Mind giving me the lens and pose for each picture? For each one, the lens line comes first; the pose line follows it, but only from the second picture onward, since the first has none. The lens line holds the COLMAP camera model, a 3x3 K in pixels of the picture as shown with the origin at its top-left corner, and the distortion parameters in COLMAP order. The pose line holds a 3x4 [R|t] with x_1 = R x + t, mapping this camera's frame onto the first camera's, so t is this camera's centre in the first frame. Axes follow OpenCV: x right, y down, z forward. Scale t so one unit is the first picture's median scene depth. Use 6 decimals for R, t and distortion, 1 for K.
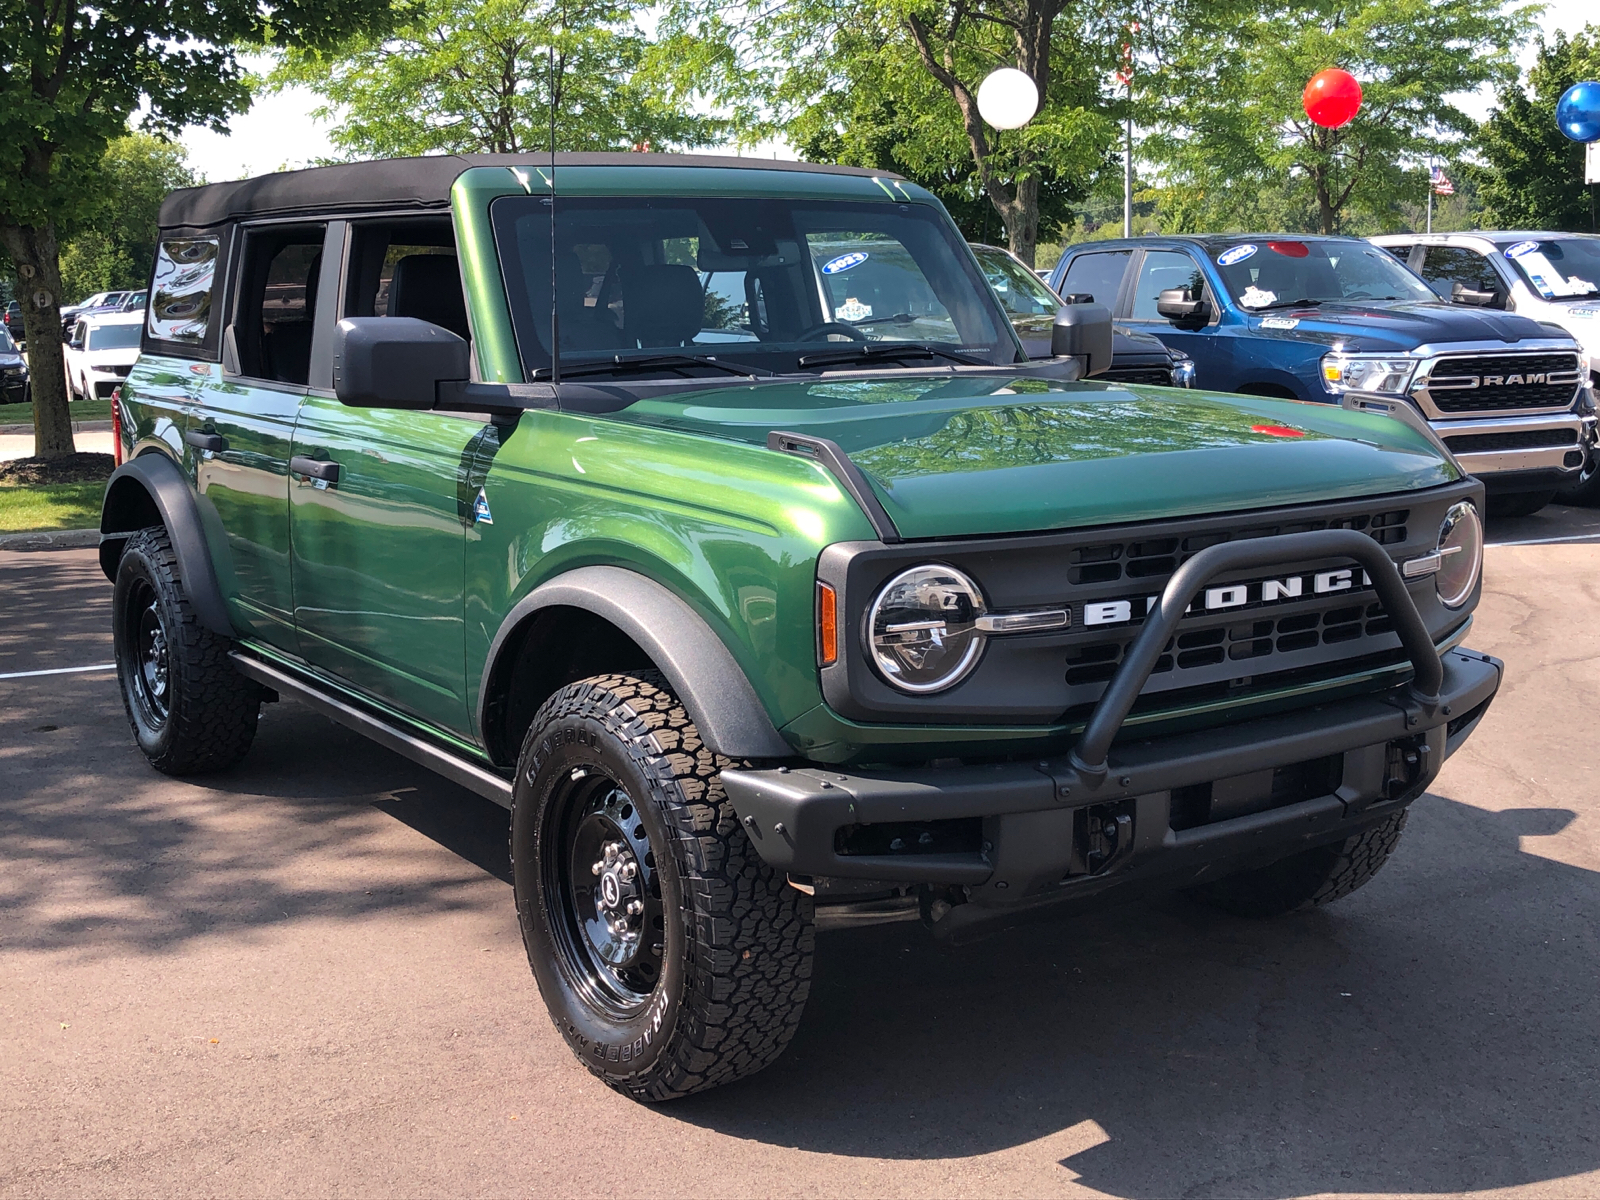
lens RADIAL K [[2004.8, 0, 804.4], [0, 2004.8, 592.6], [0, 0, 1]] dist [0.066946, 0.000000]
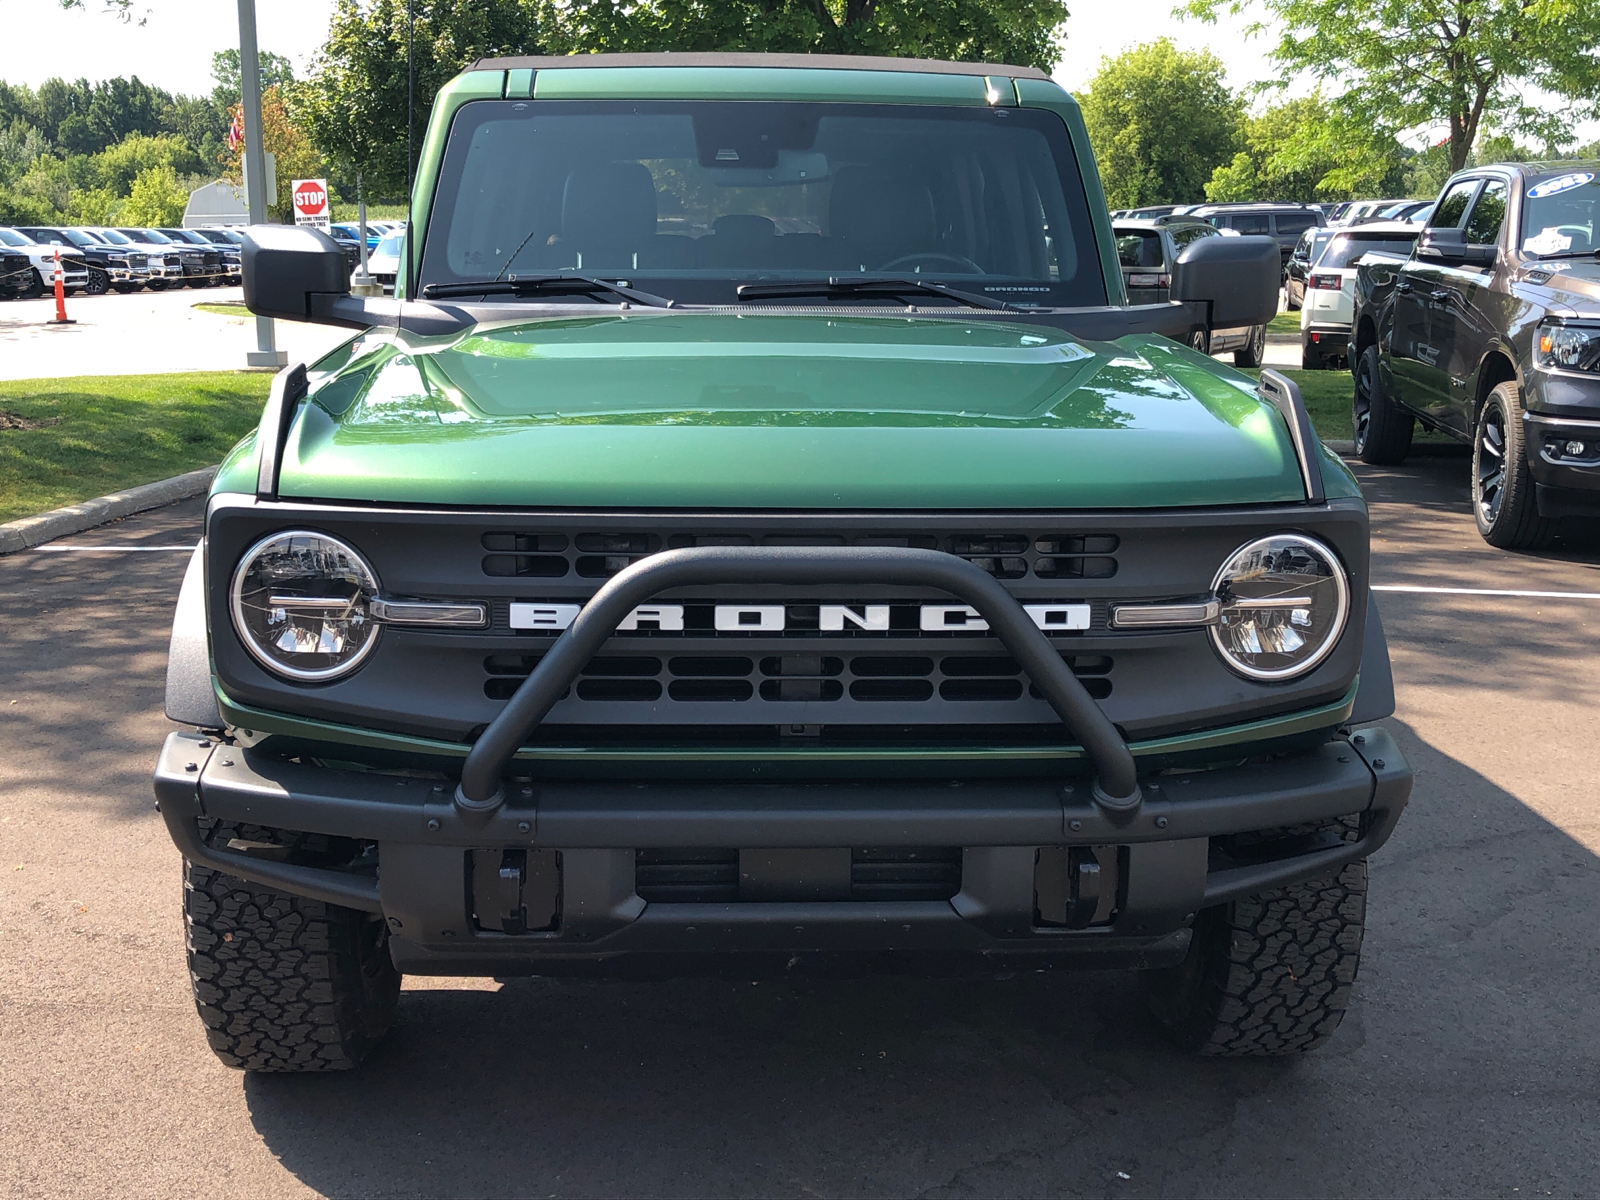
lens RADIAL K [[1942.9, 0, 801.3], [0, 1942.9, 598.9], [0, 0, 1]] dist [0.096531, 0.000000]
pose [[0.846185, 0.133087, -0.516003, 0.584625], [-0.109087, 0.991067, 0.076727, -0.061398], [0.521604, -0.008636, 0.853144, 0.363257]]
